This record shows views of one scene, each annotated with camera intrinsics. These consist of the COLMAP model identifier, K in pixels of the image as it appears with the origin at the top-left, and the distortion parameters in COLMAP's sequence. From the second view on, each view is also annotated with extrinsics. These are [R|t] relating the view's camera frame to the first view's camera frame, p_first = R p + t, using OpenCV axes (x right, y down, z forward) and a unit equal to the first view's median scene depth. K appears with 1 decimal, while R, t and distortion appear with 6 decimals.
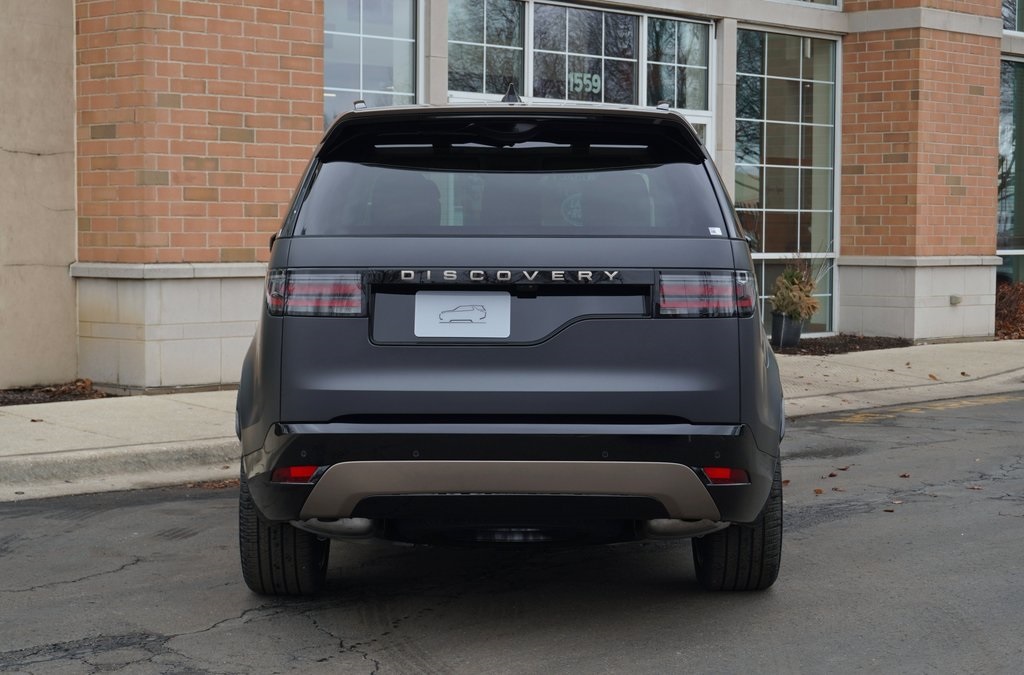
lens RADIAL K [[1991.9, 0, 512.0], [0, 1991.9, 337.5], [0, 0, 1]] dist [0.005046, 0.078212]
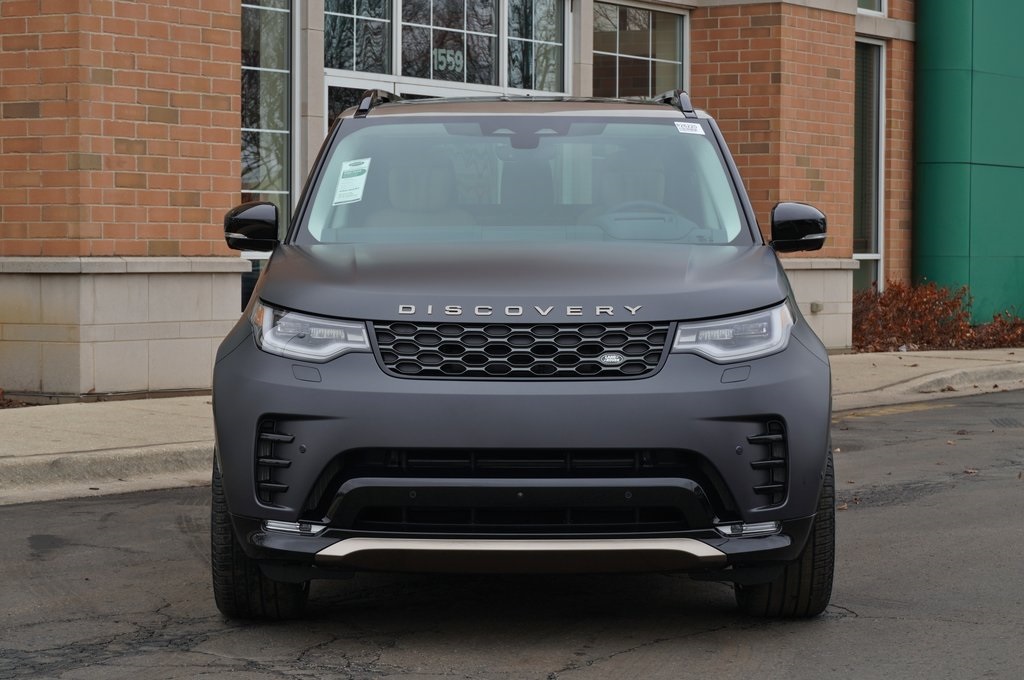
lens RADIAL K [[2672.5, 0, 512.0], [0, 2672.5, 341.3], [0, 0, 1]] dist [0.015212, 0.221948]
pose [[0.979410, -0.007642, 0.201736, -0.222221], [0.011509, 0.999772, -0.018002, 0.023697], [-0.201552, 0.019954, 0.979274, -0.210298]]
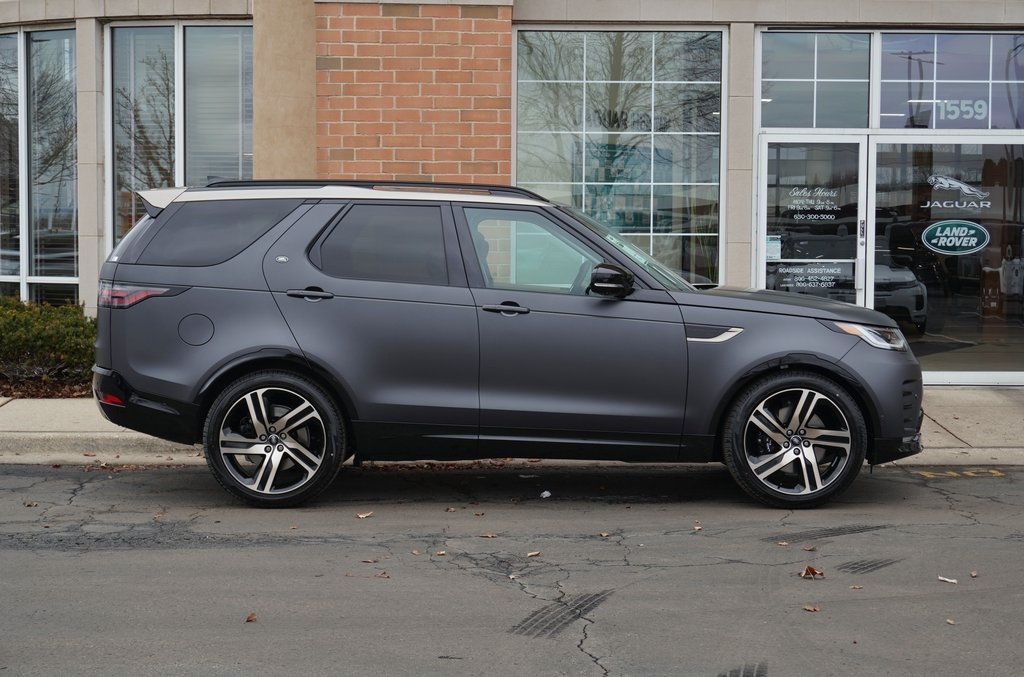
lens RADIAL K [[1730.6, 0, 511.0], [0, 1730.6, 339.5], [0, 0, 1]] dist [-0.009978, 0.037674]
pose [[0.700832, 0.038373, -0.712293, 0.613612], [-0.039374, 0.999111, 0.015084, -0.025253], [0.712239, 0.017475, 0.701720, 0.320077]]
